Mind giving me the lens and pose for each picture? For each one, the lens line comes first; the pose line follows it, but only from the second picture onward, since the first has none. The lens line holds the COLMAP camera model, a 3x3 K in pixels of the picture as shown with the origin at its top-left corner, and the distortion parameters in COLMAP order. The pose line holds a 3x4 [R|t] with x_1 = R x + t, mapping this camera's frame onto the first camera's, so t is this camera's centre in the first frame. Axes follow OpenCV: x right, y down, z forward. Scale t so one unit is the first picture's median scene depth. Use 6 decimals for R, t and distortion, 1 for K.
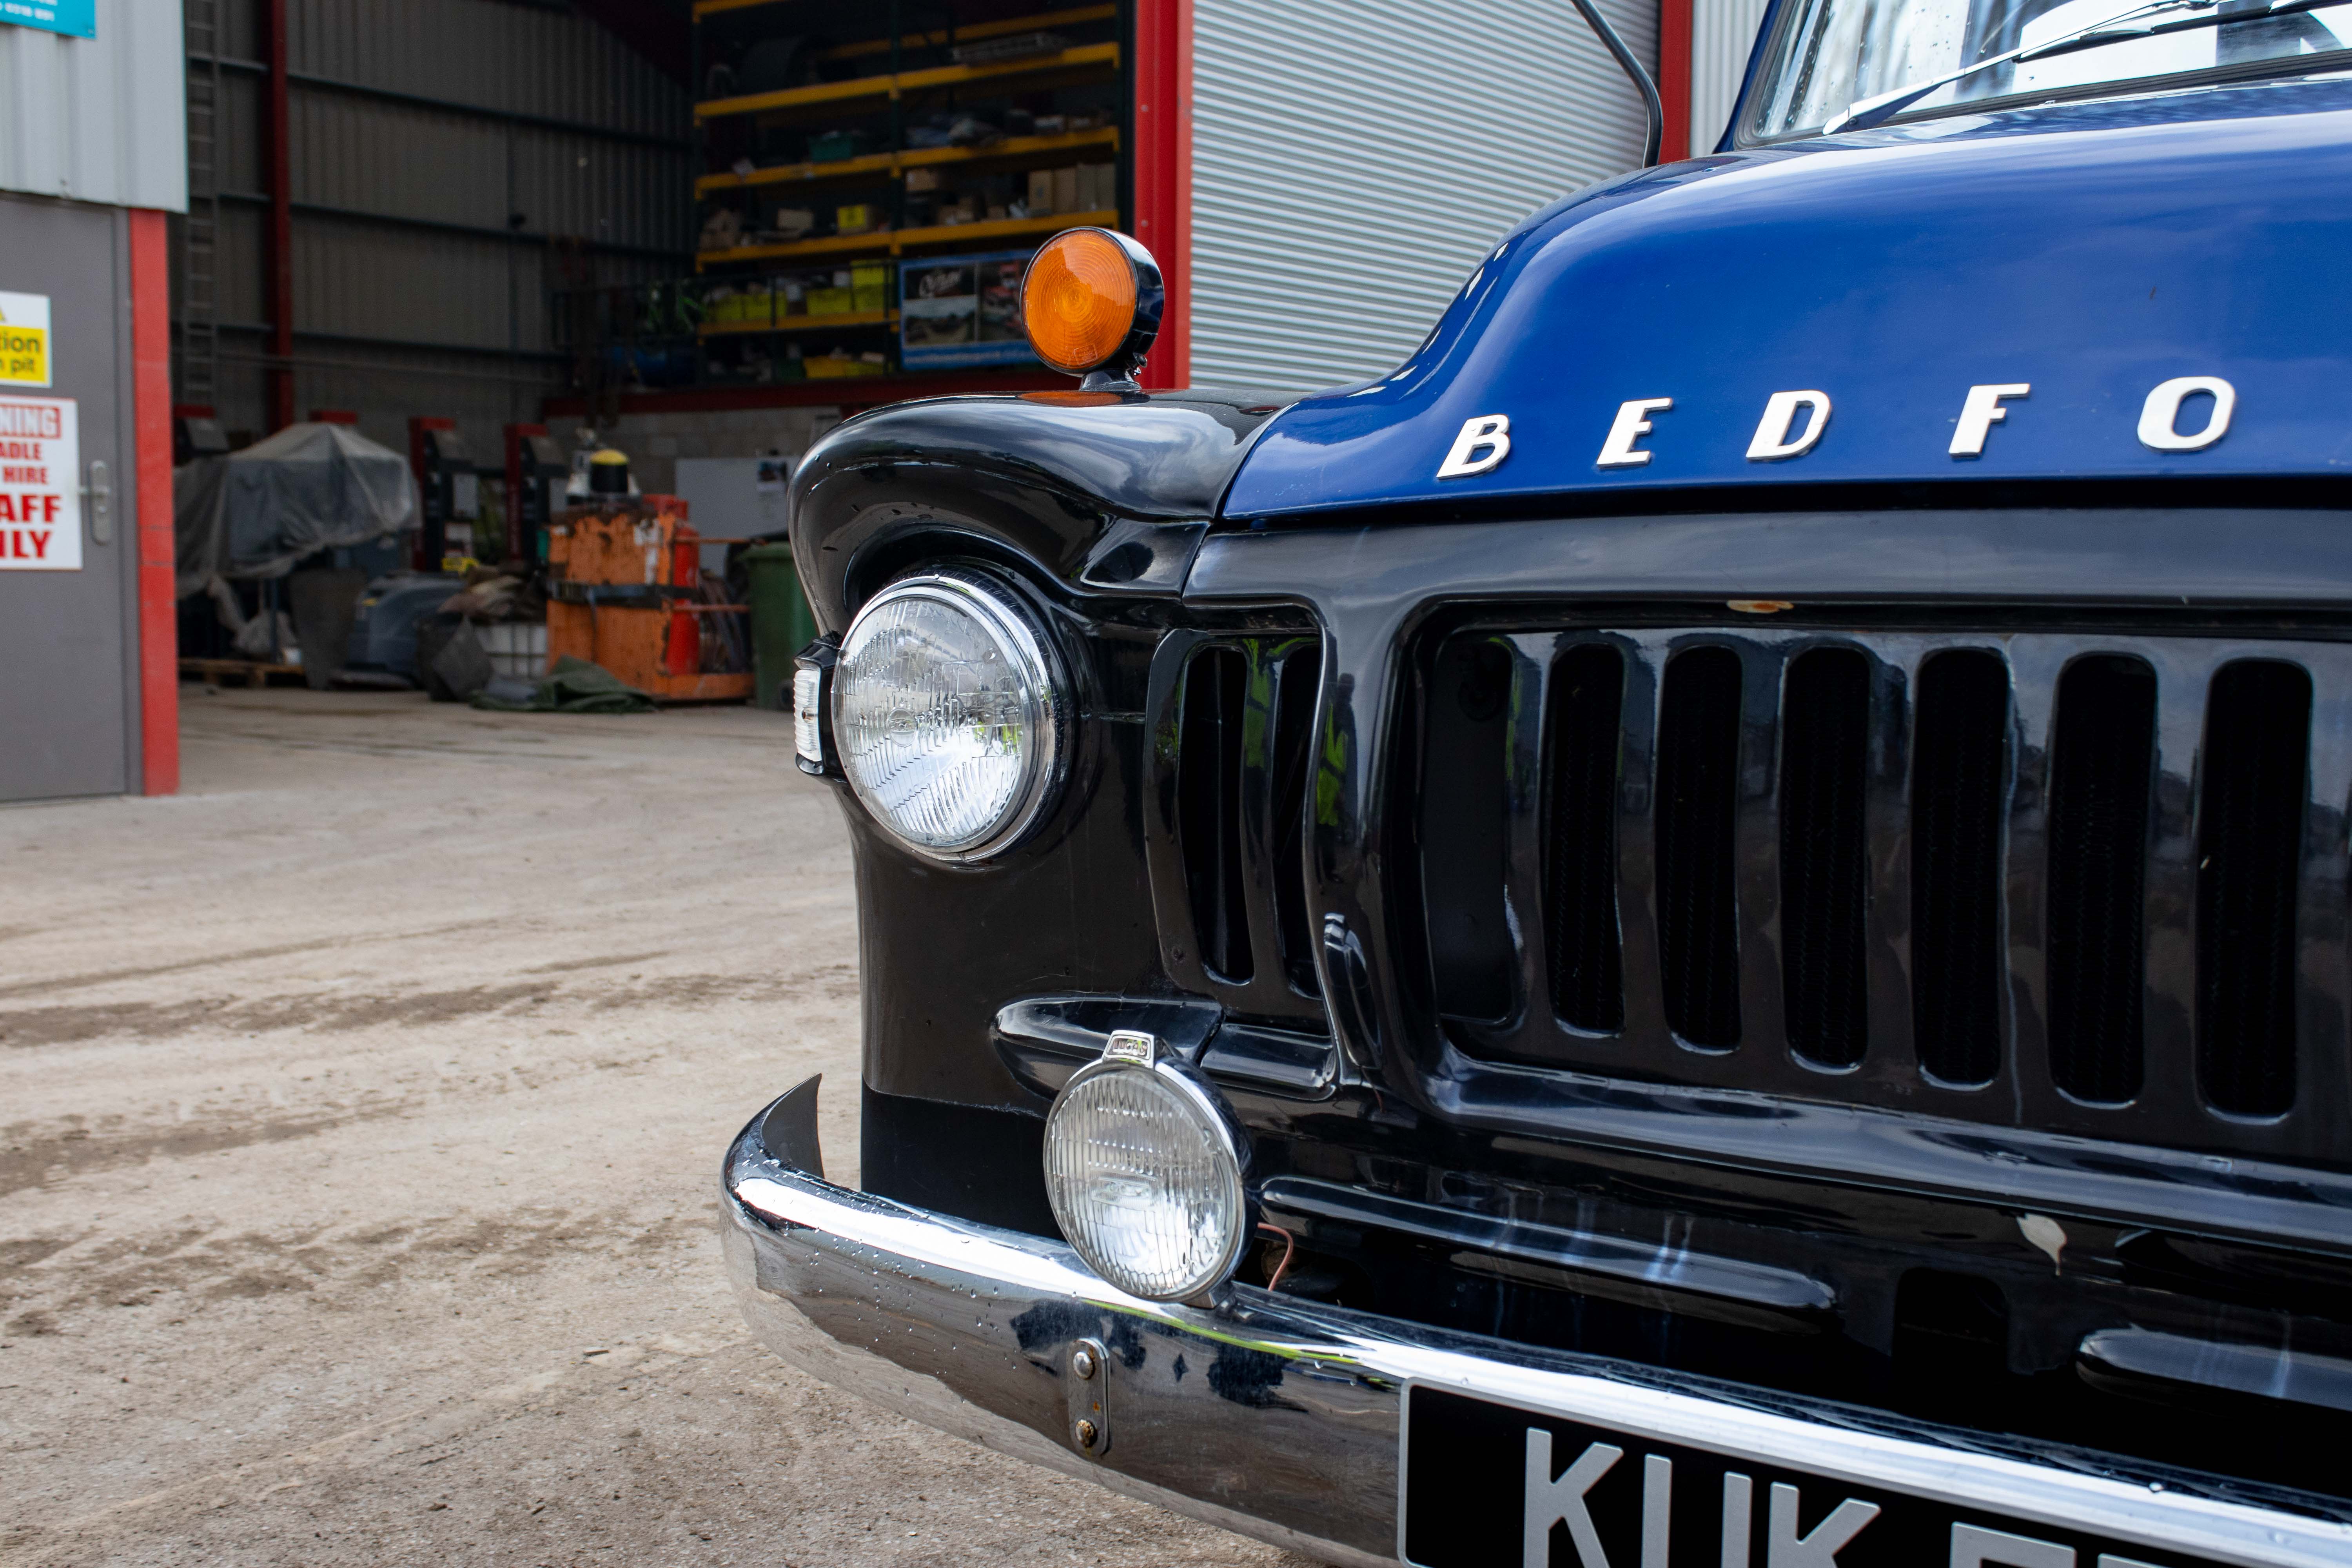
lens RADIAL K [[2608.2, 0, 1175.7], [0, 2608.2, 798.2], [0, 0, 1]] dist [0.022251, -0.055537]
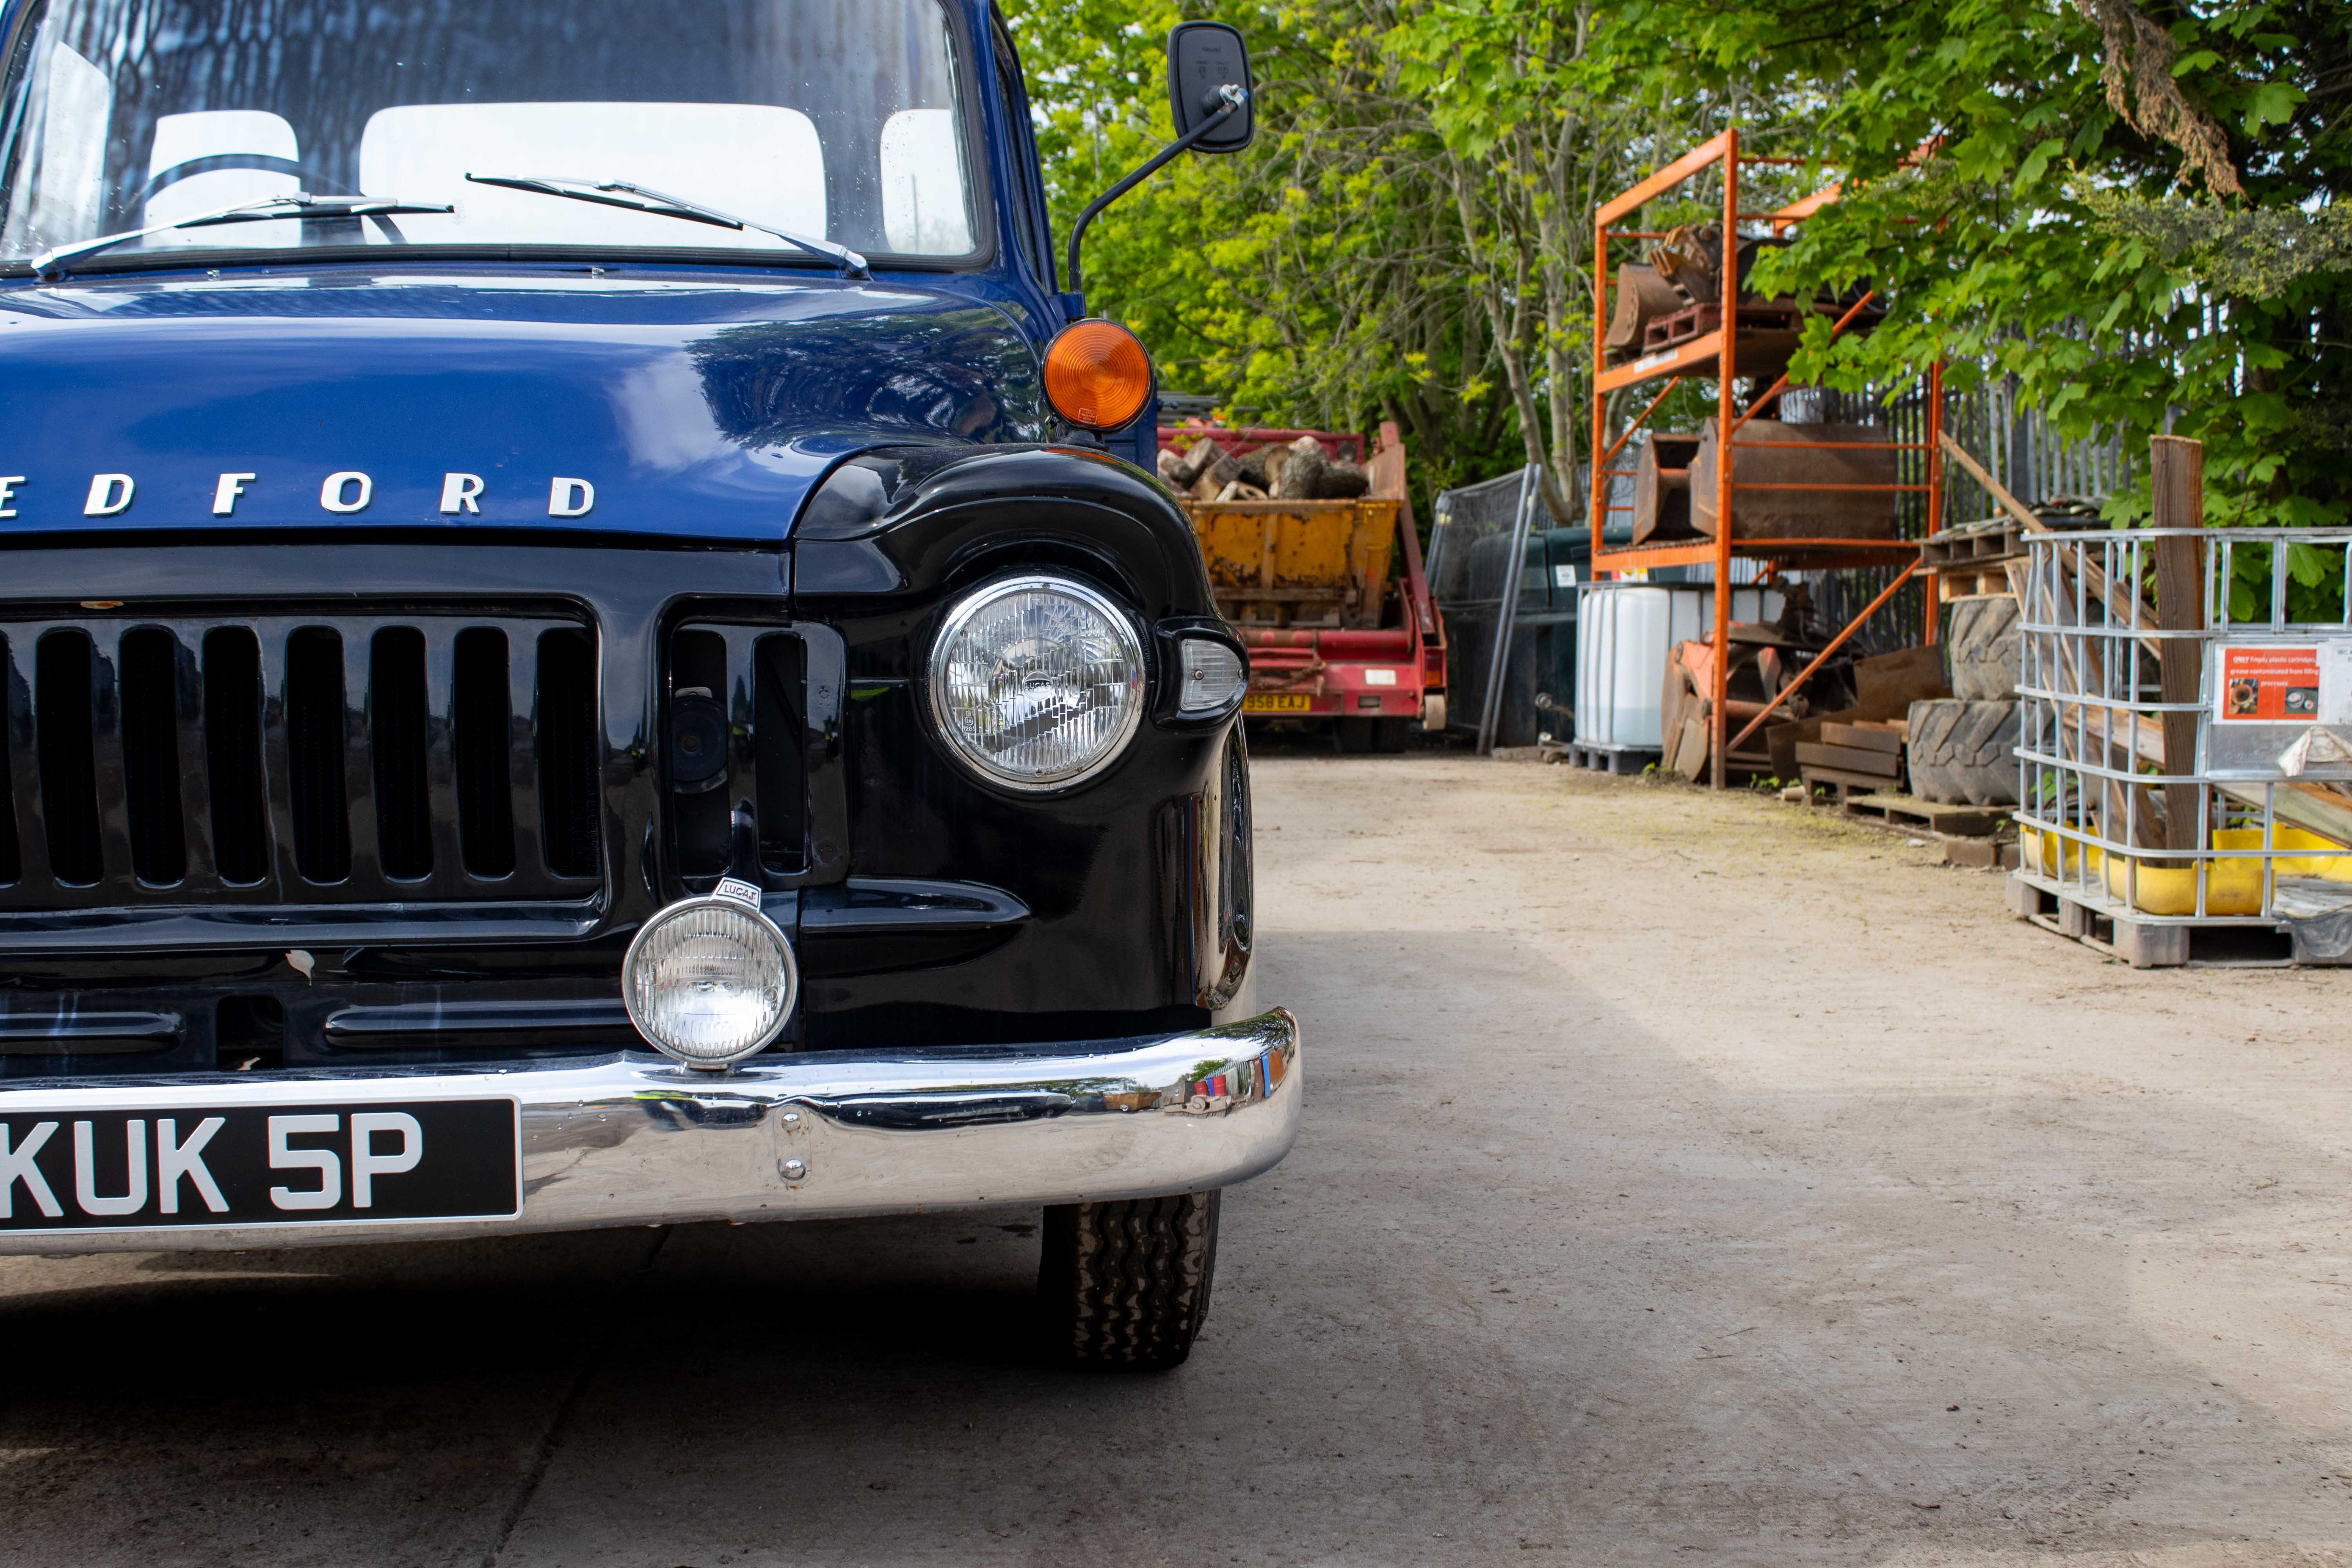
lens RADIAL K [[2652.0, 0, 1174.8], [0, 2652.0, 794.3], [0, 0, 1]] dist [0.053509, -0.183474]
pose [[0.766249, -0.061559, 0.639588, -0.325972], [0.074567, 0.997194, 0.006644, 0.081885], [-0.638202, 0.042601, 0.768689, -0.689879]]
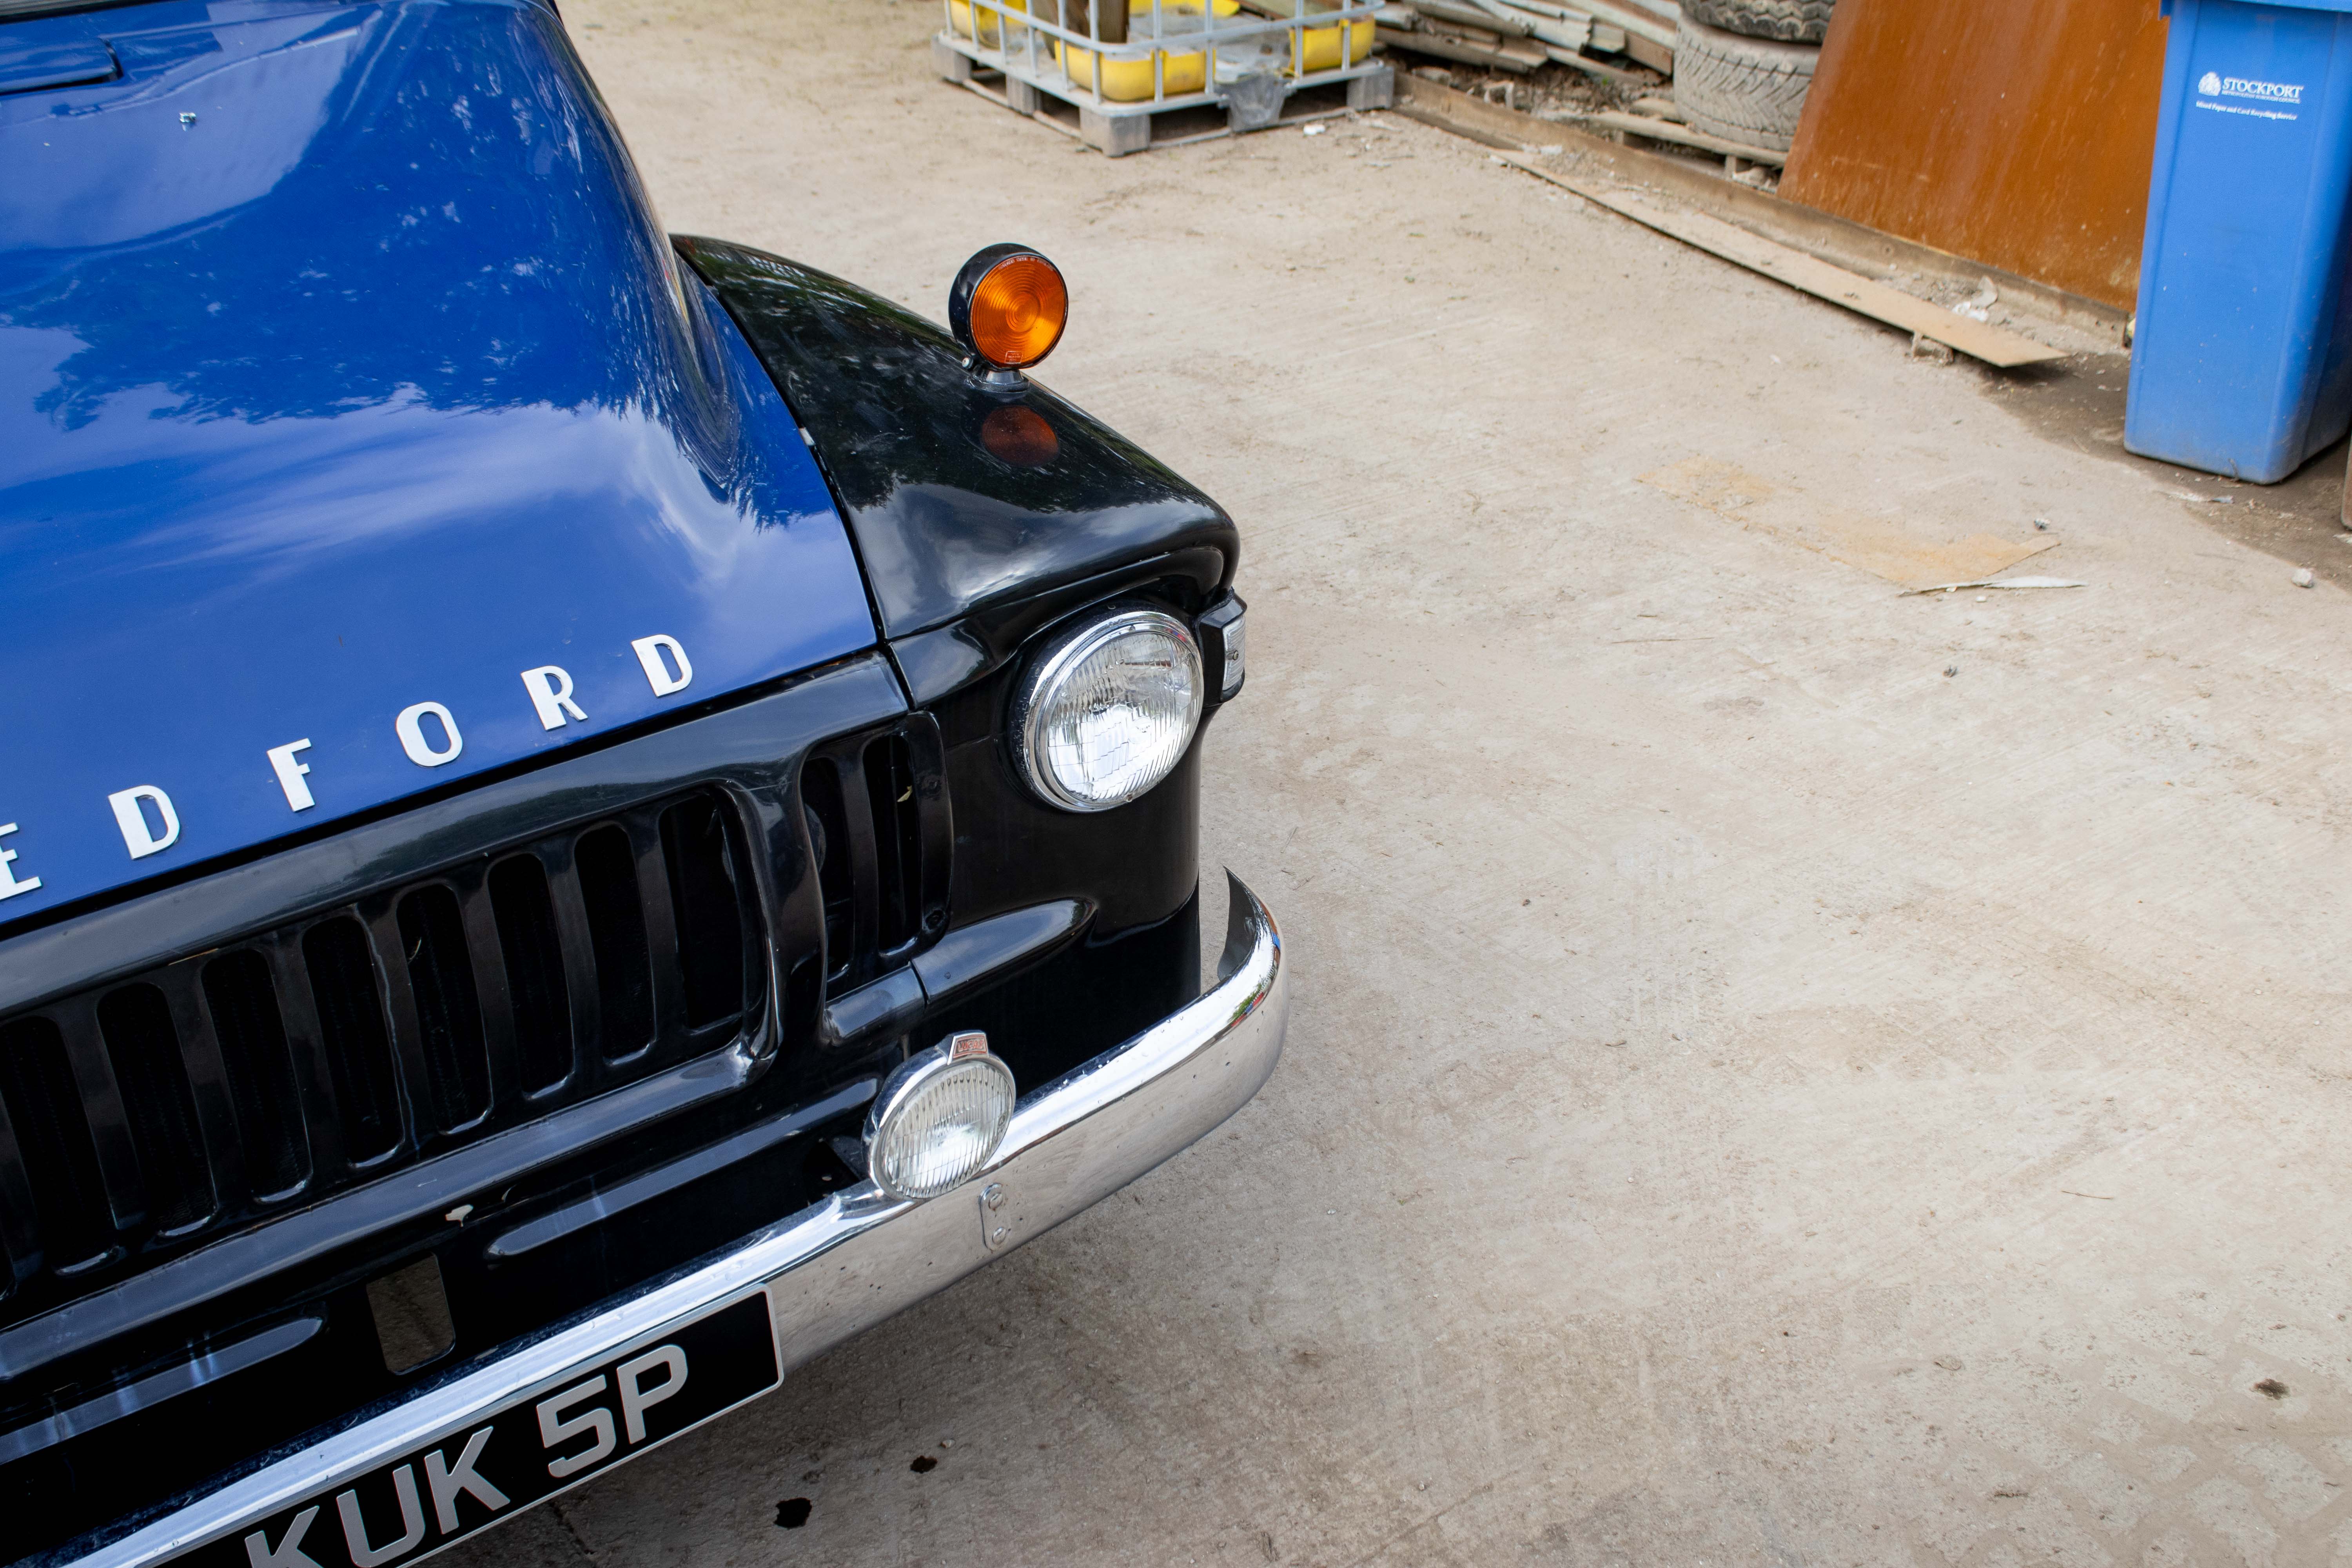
lens RADIAL K [[2505.4, 0, 1176.0], [0, 2505.4, 784.0], [0, 0, 1]] dist [0.078815, -0.138212]
pose [[0.314572, -0.472050, 0.823537, -0.617657], [0.112216, 0.879990, 0.461546, -0.666905], [-0.942577, -0.052776, 0.329792, 0.099668]]
